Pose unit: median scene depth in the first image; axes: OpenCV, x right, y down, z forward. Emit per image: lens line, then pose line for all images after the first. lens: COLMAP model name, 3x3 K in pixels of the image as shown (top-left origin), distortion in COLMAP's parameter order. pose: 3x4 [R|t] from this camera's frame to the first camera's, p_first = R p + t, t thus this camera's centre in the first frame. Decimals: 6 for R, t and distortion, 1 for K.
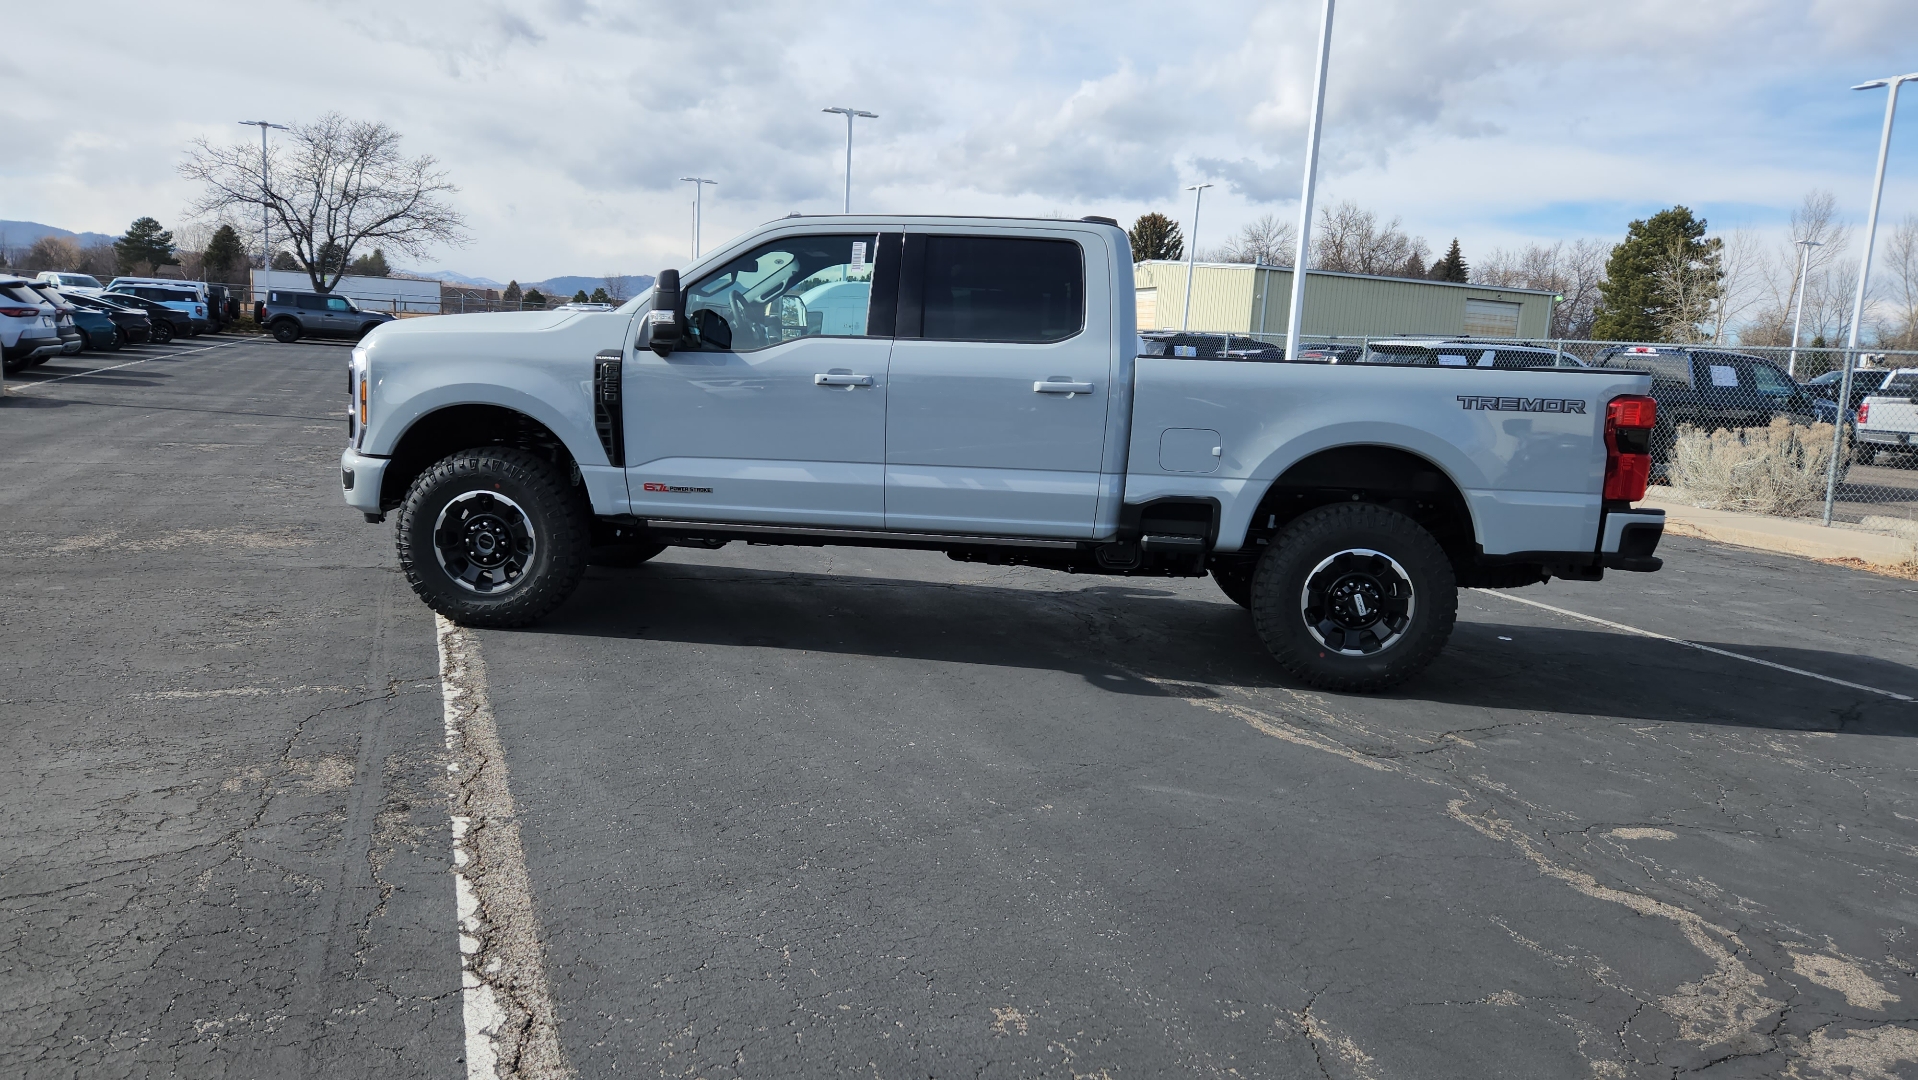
lens RADIAL K [[1275.1, 0, 929.6], [0, 1275.1, 542.0], [0, 0, 1]] dist [0.077927, -0.064666]
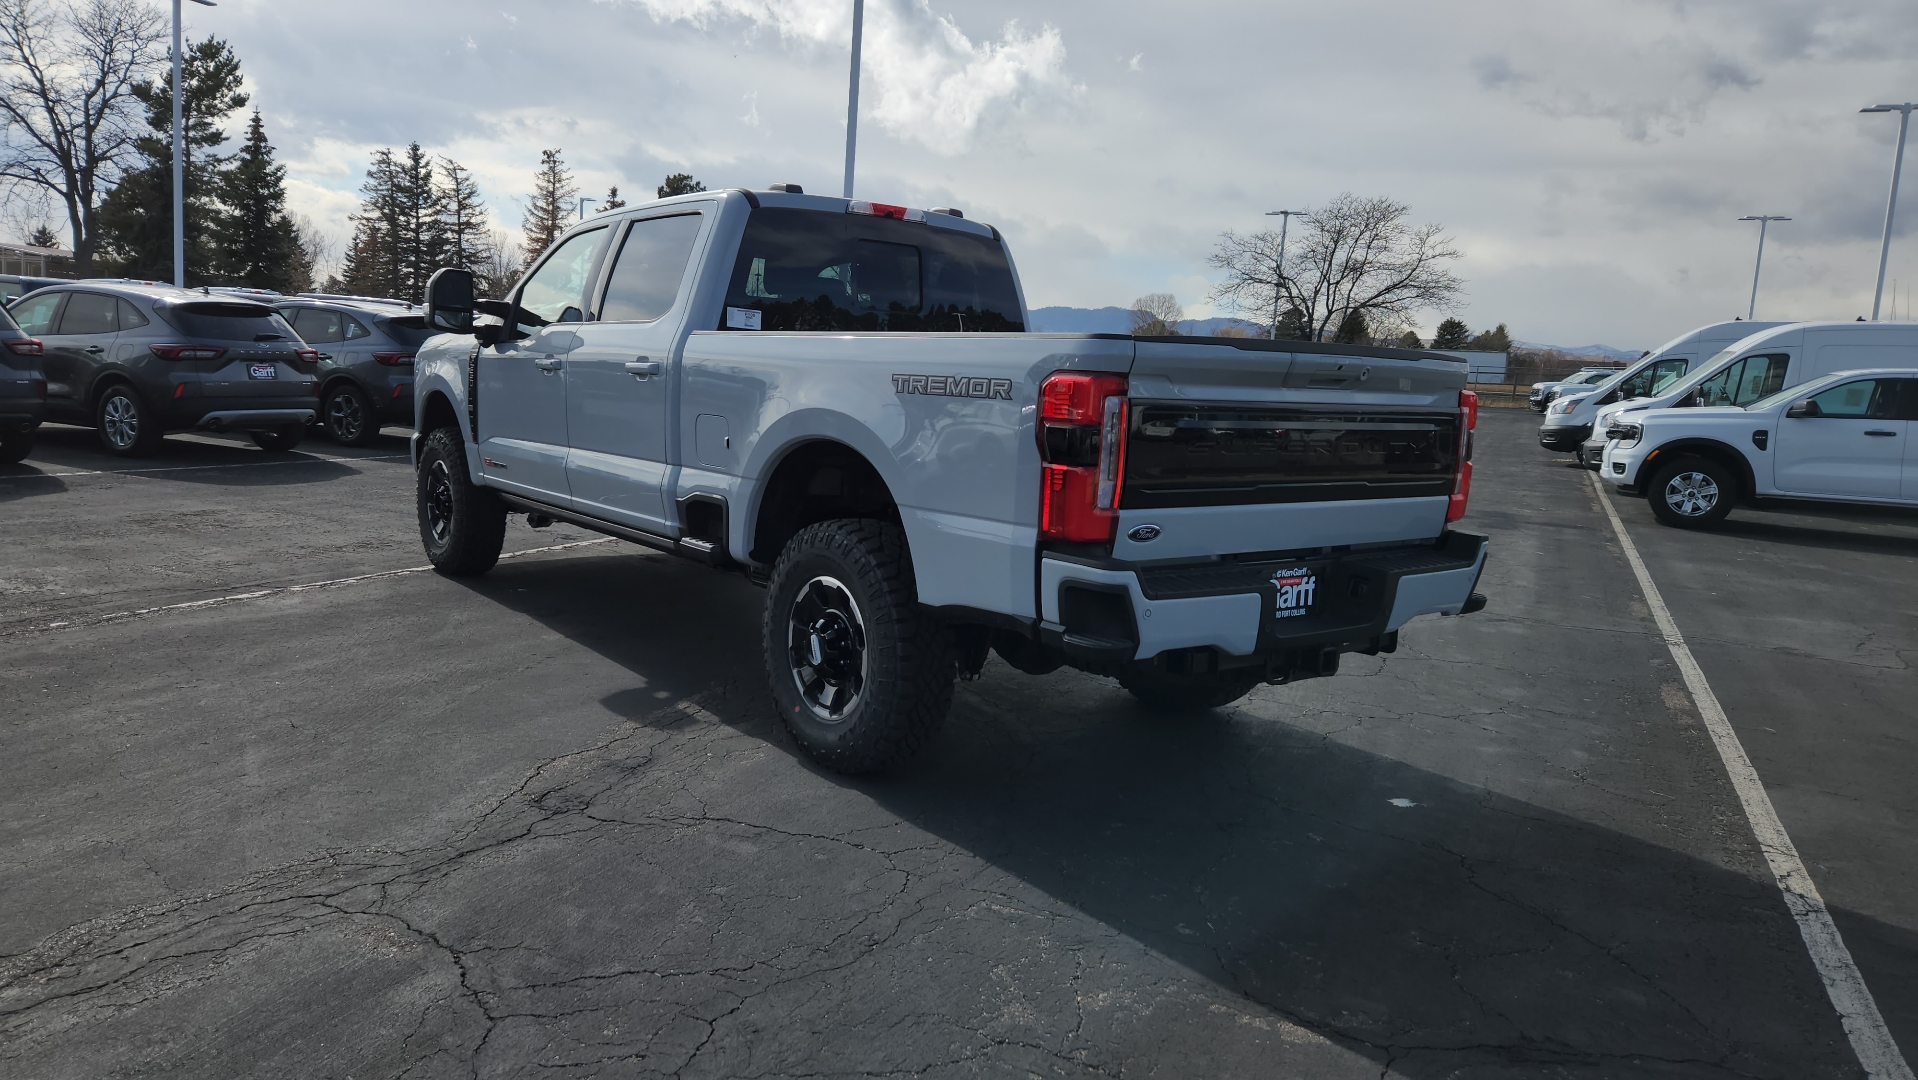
lens RADIAL K [[1270.2, 0, 916.4], [0, 1270.2, 543.5], [0, 0, 1]] dist [0.074101, -0.055636]
pose [[0.673293, 0.087677, -0.734159, 0.902642], [-0.128717, 0.991681, 0.000385, -0.020707], [0.728085, 0.094240, 0.678978, 0.516511]]
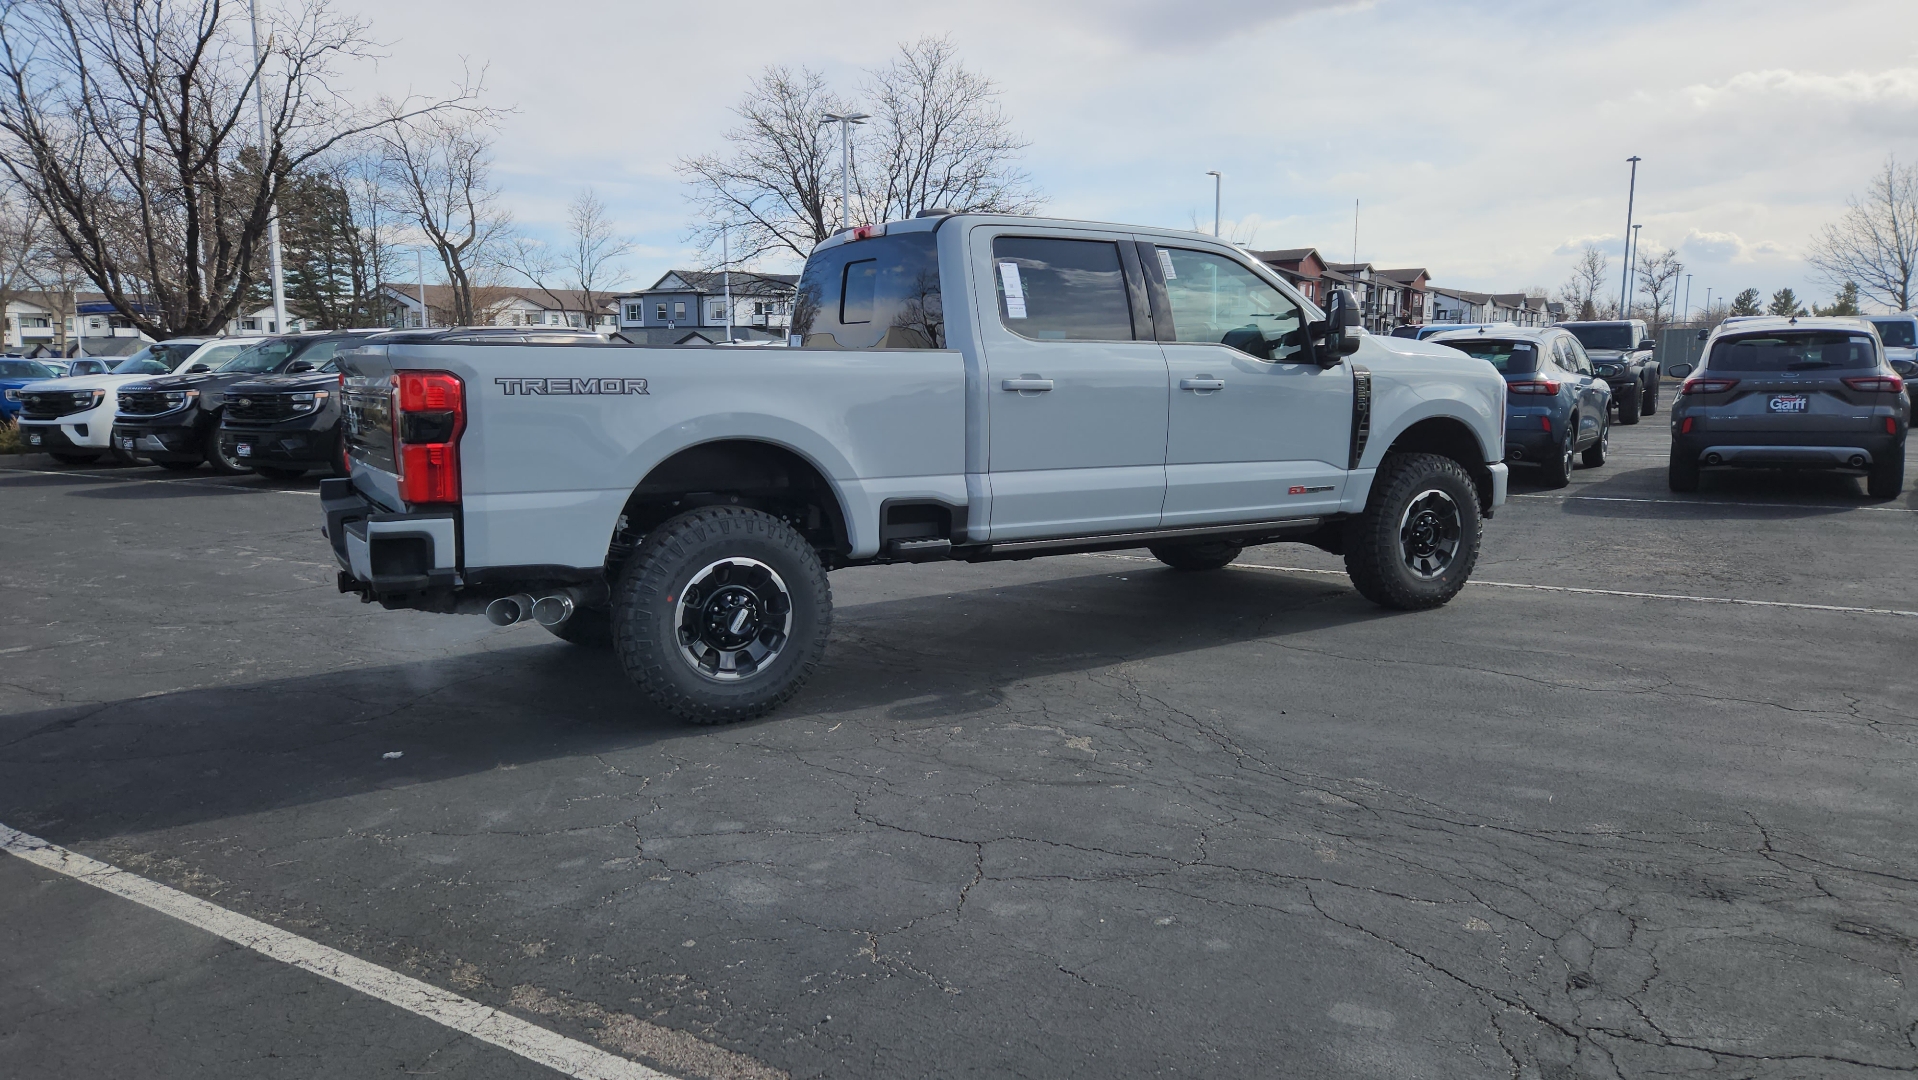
lens RADIAL K [[1277.7, 0, 934.0], [0, 1277.7, 537.2], [0, 0, 1]] dist [0.072328, -0.055714]
pose [[-0.816730, 0.034719, -0.575975, 0.741685], [-0.116796, 0.967579, 0.223942, -0.263592], [0.565076, 0.250172, -0.786195, 2.050313]]
